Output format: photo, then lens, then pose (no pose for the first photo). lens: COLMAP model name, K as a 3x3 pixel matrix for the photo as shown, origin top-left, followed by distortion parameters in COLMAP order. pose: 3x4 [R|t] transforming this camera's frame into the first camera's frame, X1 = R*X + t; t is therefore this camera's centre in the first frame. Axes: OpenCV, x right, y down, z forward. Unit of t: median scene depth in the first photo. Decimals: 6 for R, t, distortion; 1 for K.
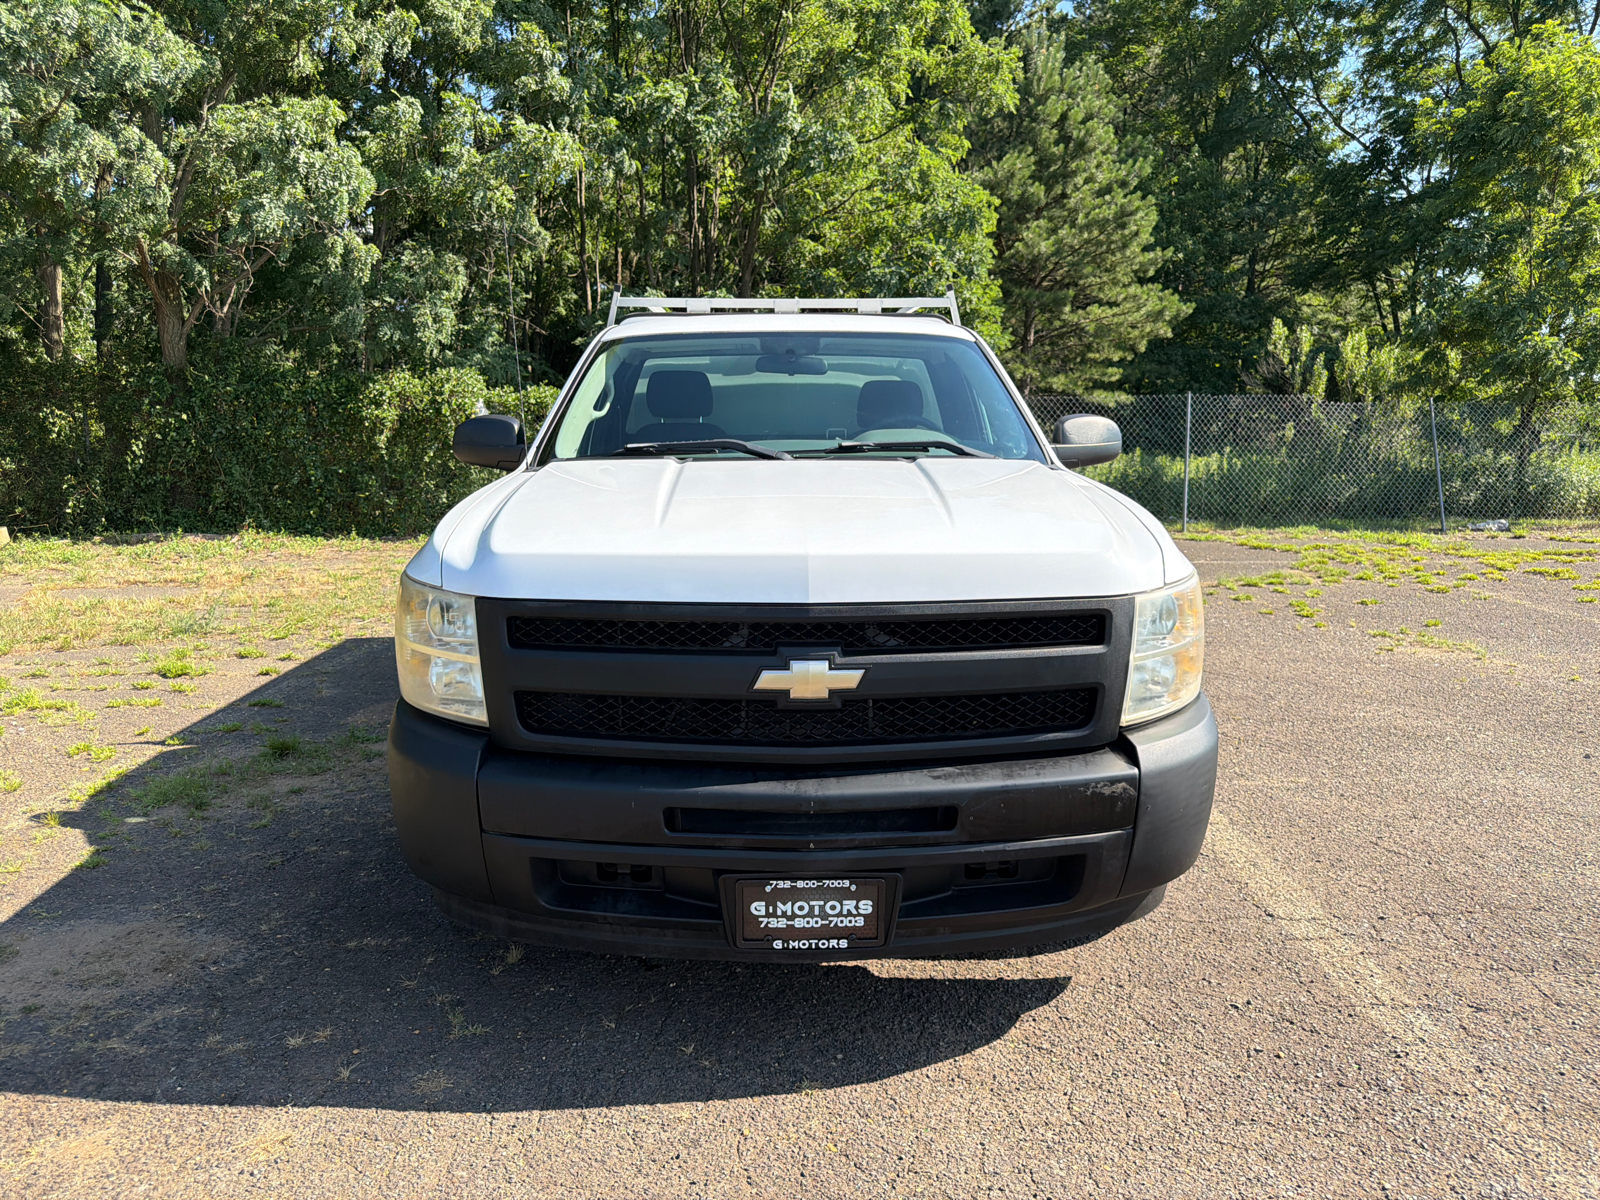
lens RADIAL K [[1146.3, 0, 800.0], [0, 1146.3, 600.0], [0, 0, 1]] dist [0.008961, -0.009711]
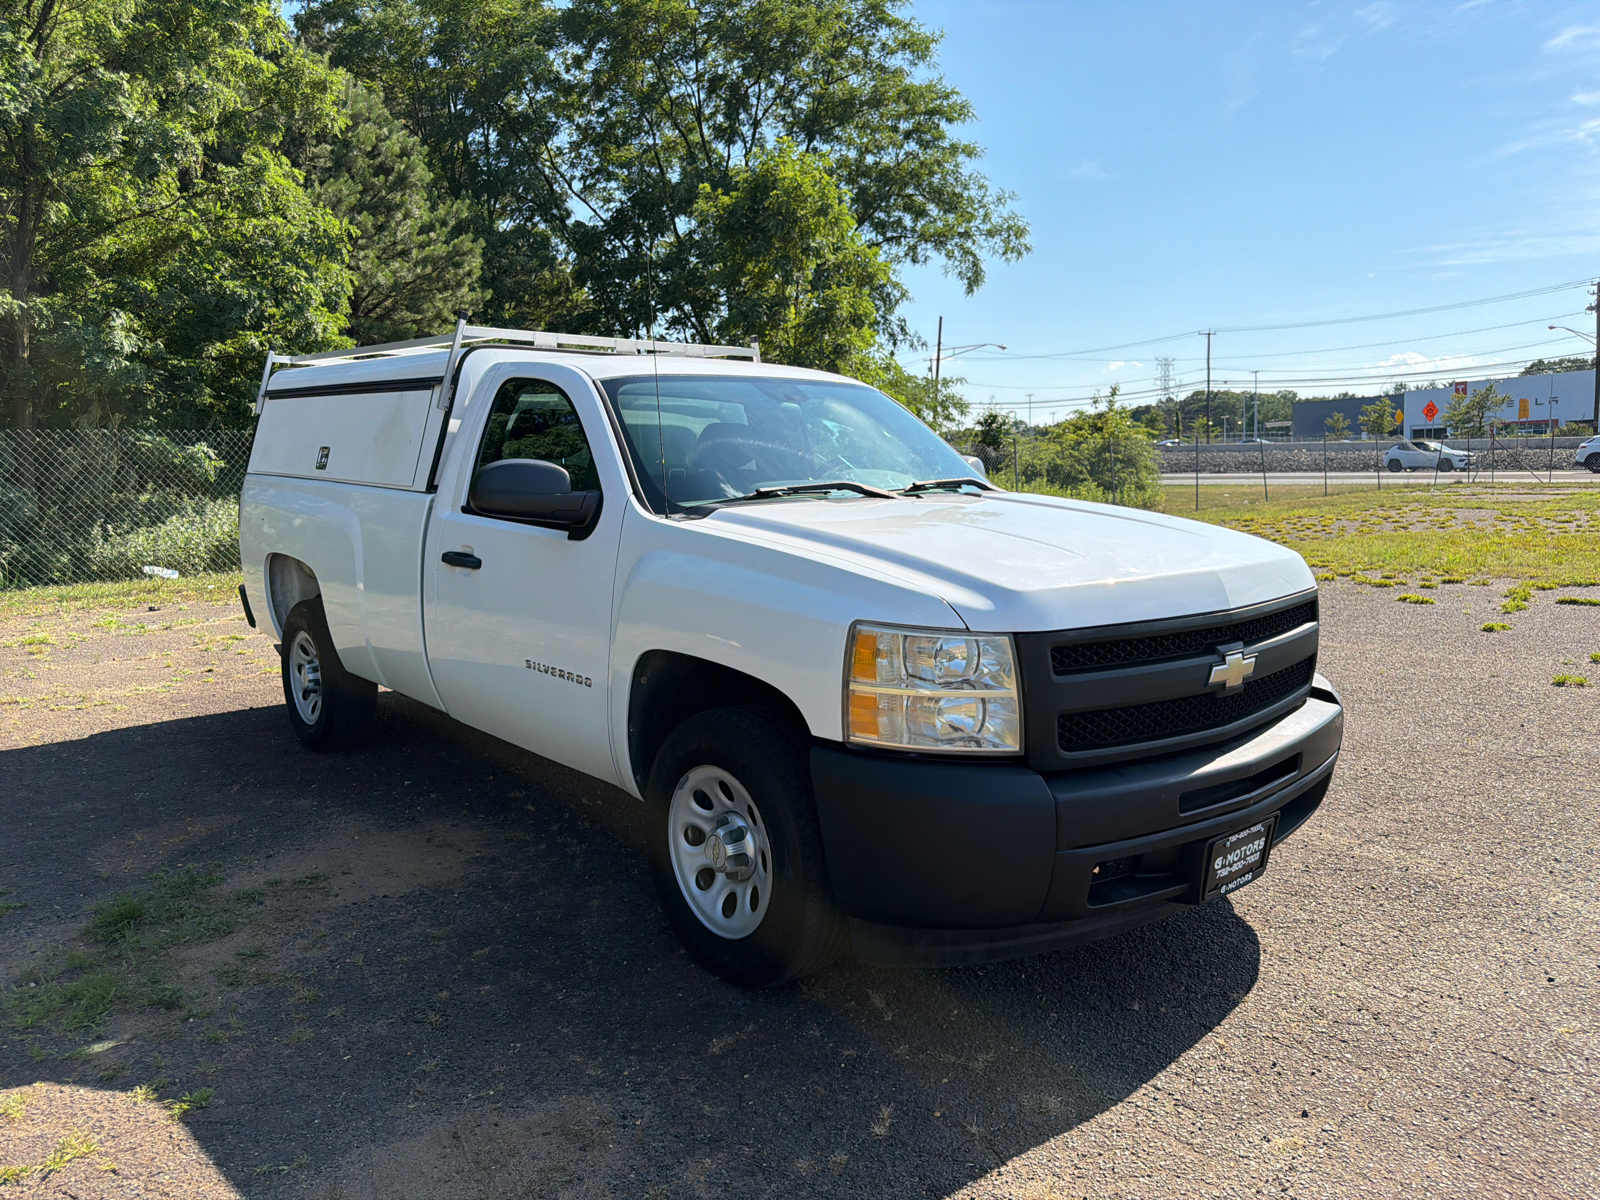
lens RADIAL K [[1124.9, 0, 798.3], [0, 1124.9, 618.9], [0, 0, 1]] dist [0.024345, -0.032531]
pose [[0.782000, -0.094753, 0.616035, -0.929688], [0.101157, 0.994567, 0.024566, -0.053504], [-0.615015, 0.043106, 0.787336, 0.270727]]
